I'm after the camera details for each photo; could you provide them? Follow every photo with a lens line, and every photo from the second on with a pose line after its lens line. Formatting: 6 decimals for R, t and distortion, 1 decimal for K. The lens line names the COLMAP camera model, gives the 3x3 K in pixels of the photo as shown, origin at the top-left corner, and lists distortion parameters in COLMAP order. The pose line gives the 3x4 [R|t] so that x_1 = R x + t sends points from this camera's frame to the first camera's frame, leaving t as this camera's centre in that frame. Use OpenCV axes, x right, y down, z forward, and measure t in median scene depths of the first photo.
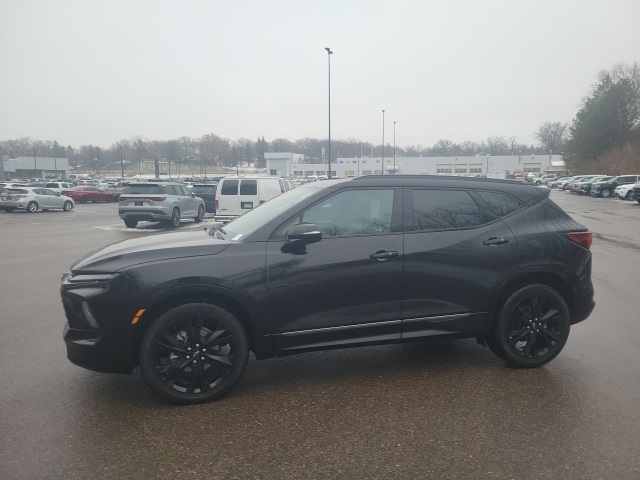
lens RADIAL K [[487.5, 0, 324.7], [0, 487.5, 242.3], [0, 0, 1]] dist [0.035788, -0.003123]
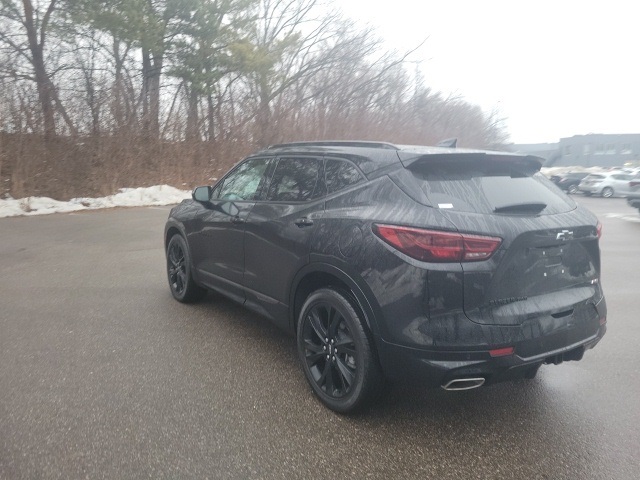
lens RADIAL K [[487.4, 0, 324.3], [0, 487.4, 228.3], [0, 0, 1]] dist [0.046569, -0.003743]
pose [[0.313867, 0.110854, -0.942973, 0.191824], [-0.116918, 0.990115, 0.077480, -0.009788], [0.942241, 0.085932, 0.323725, 0.135514]]
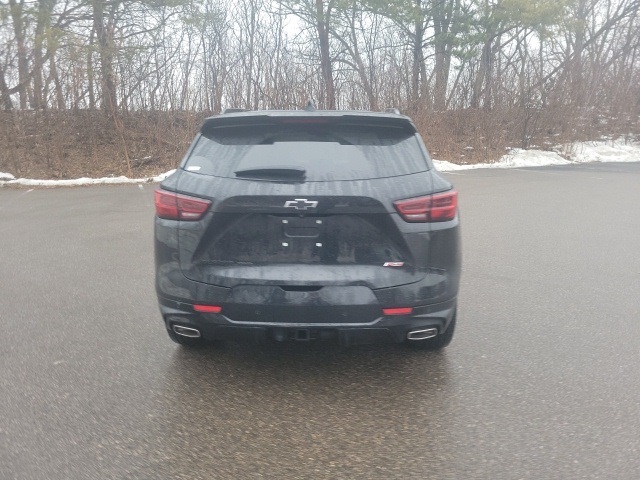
lens RADIAL K [[492.0, 0, 317.5], [0, 492.0, 238.7], [0, 0, 1]] dist [0.041825, -0.005567]
pose [[-0.330847, 0.184488, -0.925475, 0.199177], [-0.102180, 0.967935, 0.229480, -0.023188], [0.938136, 0.170488, -0.301388, 0.261478]]
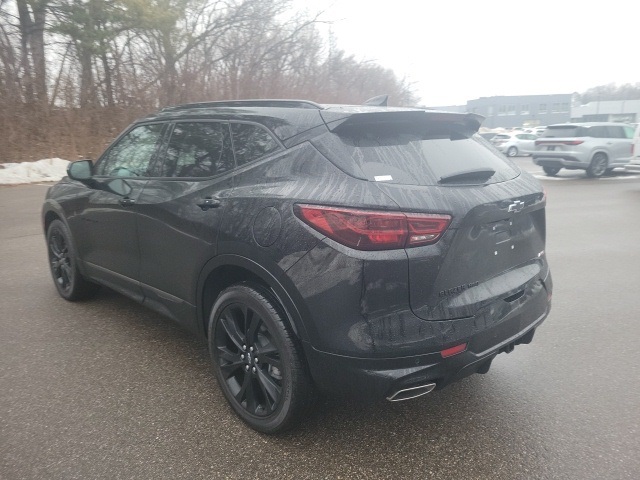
lens RADIAL K [[487.4, 0, 324.3], [0, 487.4, 228.3], [0, 0, 1]] dist [0.046569, -0.003743]
pose [[0.466469, 0.152774, -0.871244, 0.169813], [-0.083472, 0.988179, 0.128587, -0.010932], [0.880590, 0.012743, 0.473707, 0.145178]]
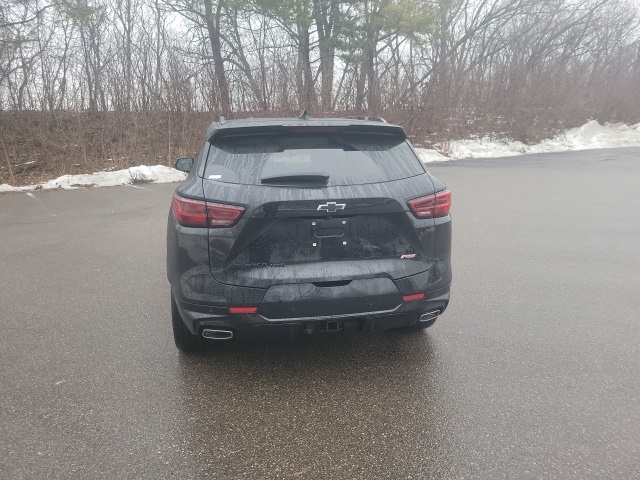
lens RADIAL K [[492.0, 0, 317.5], [0, 492.0, 238.7], [0, 0, 1]] dist [0.041825, -0.005567]
pose [[-0.106921, 0.197864, -0.974381, 0.216088], [-0.094914, 0.973492, 0.208099, -0.022350], [0.989727, 0.114733, -0.085306, 0.232827]]
